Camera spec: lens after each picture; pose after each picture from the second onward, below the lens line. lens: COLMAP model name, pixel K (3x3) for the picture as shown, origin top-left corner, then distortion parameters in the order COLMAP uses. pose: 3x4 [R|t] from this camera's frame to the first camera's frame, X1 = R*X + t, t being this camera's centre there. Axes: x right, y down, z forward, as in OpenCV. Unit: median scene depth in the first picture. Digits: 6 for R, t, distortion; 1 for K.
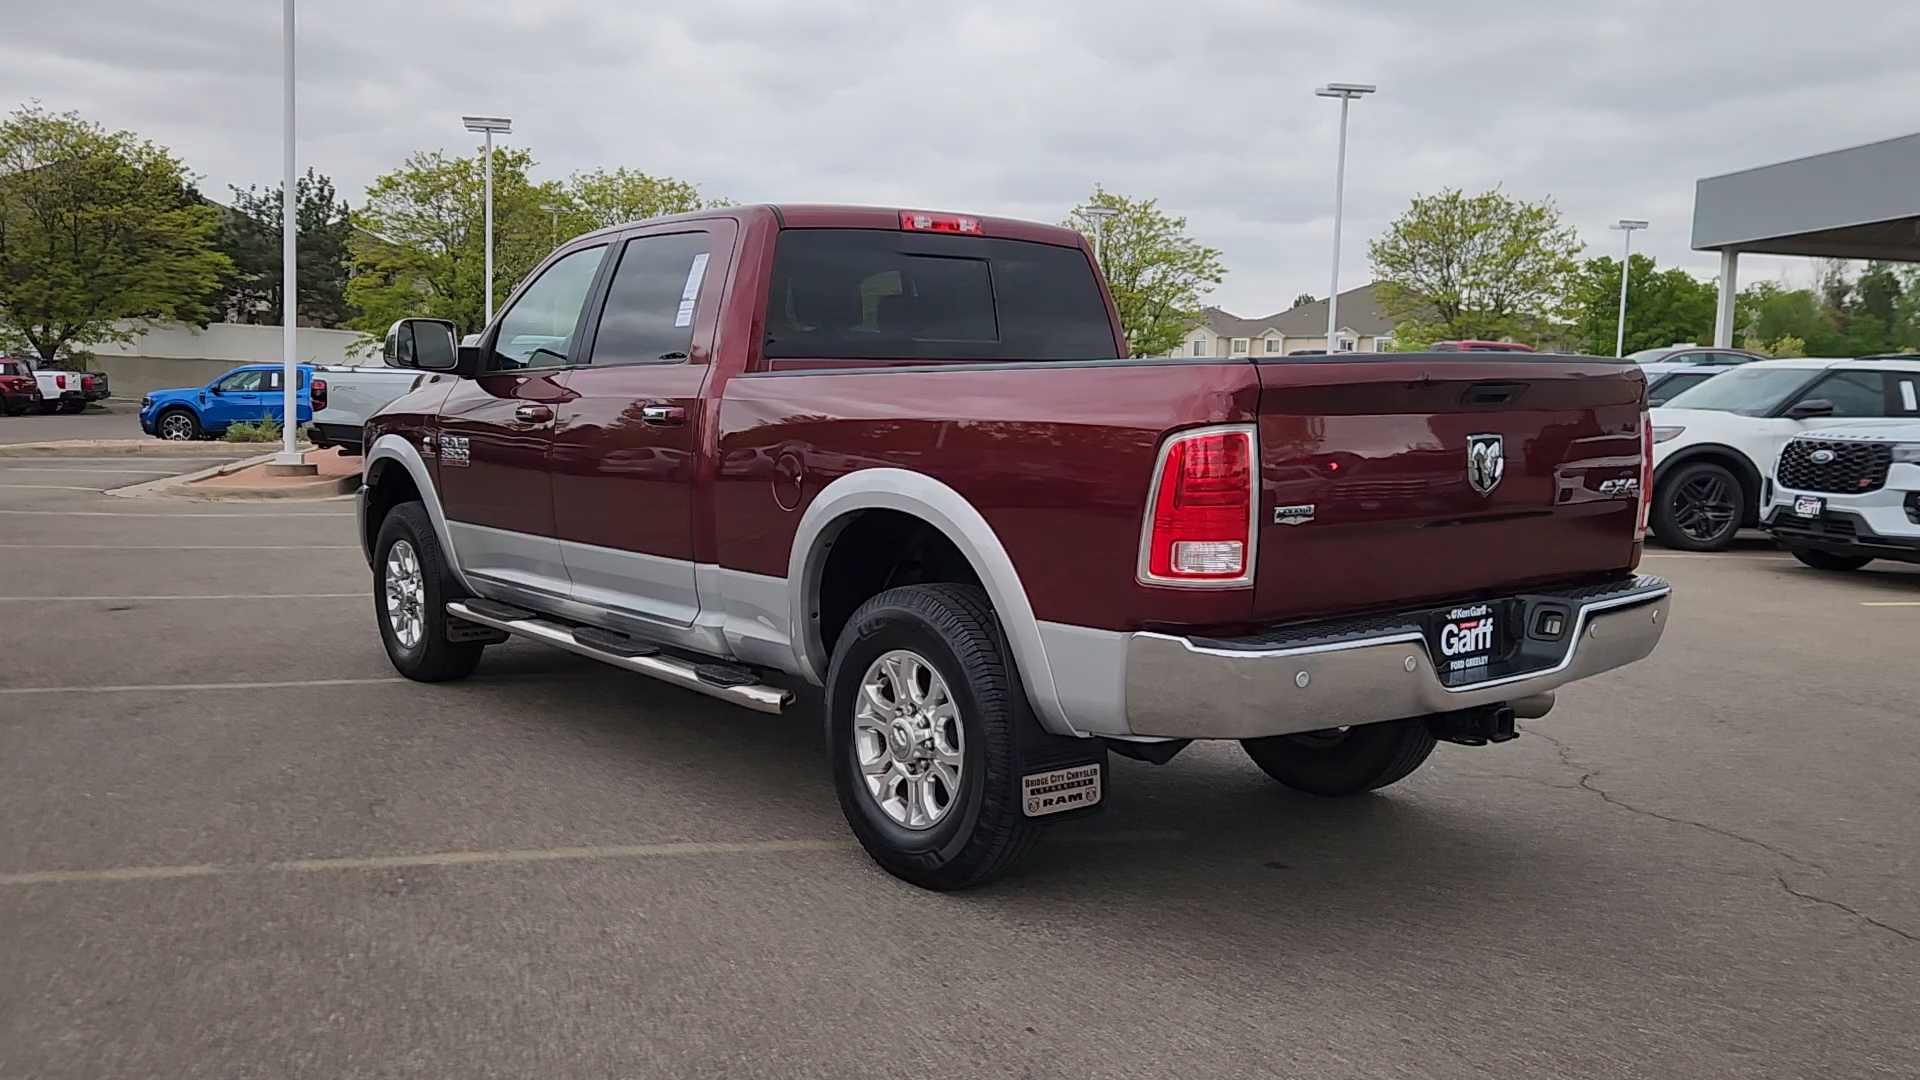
lens RADIAL K [[1620.9, 0, 944.6], [0, 1620.9, 544.0], [0, 0, 1]] dist [0.035759, -0.021479]
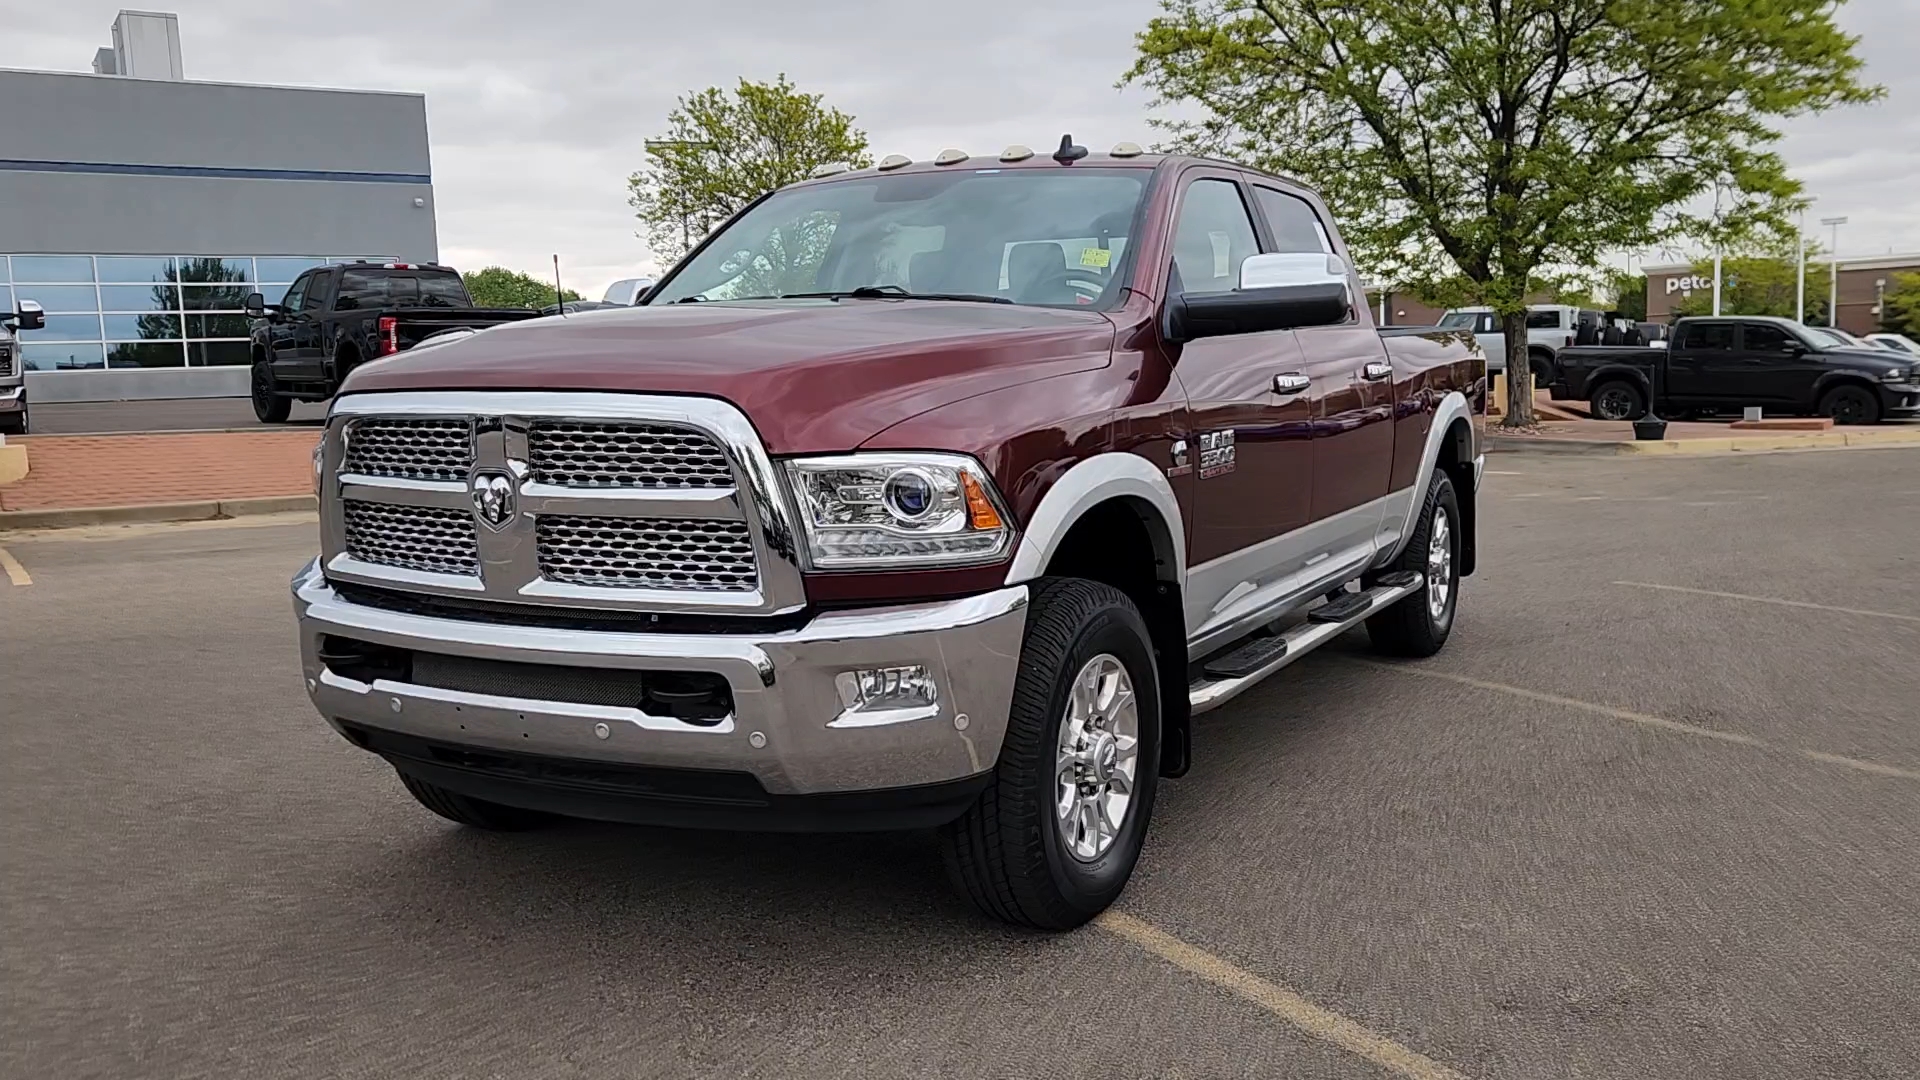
lens RADIAL K [[1620.9, 0, 949.7], [0, 1620.9, 551.8], [0, 0, 1]] dist [0.035759, -0.021479]
pose [[-0.392746, -0.114295, 0.912517, -1.247841], [0.104764, 0.980227, 0.167866, -0.202293], [-0.913660, 0.161528, -0.373006, 1.960496]]
